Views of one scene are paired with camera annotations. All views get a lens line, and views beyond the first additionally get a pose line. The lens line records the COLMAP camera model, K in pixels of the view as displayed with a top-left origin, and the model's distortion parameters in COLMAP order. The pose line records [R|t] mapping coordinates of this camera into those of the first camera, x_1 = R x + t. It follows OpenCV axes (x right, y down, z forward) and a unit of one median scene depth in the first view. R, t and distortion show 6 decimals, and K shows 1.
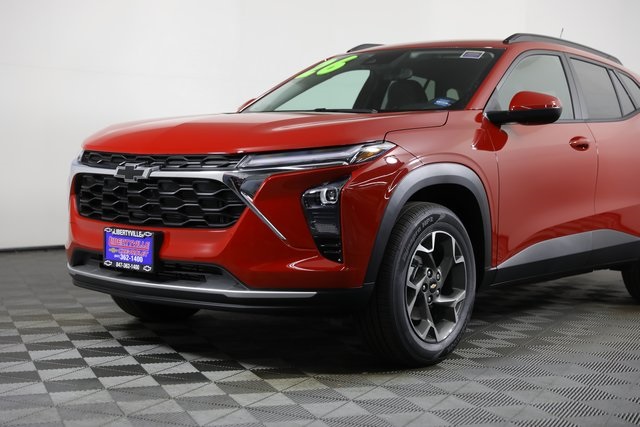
lens RADIAL K [[1079.1, 0, 318.4], [0, 1079.1, 213.1], [0, 0, 1]] dist [0.114536, 0.000000]
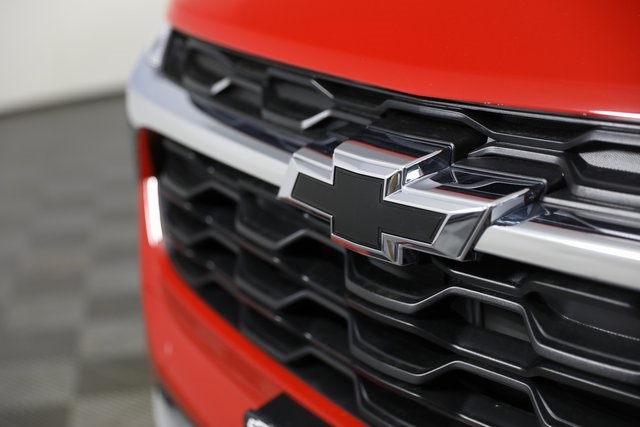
lens RADIAL K [[1032.1, 0, 320.0], [0, 1032.1, 214.1], [0, 0, 1]] dist [0.080699, 0.000000]
pose [[0.988538, 0.019099, -0.149758, -0.154036], [0.014571, 0.975266, 0.220555, -0.075805], [0.150266, -0.220209, 0.963809, 0.825074]]
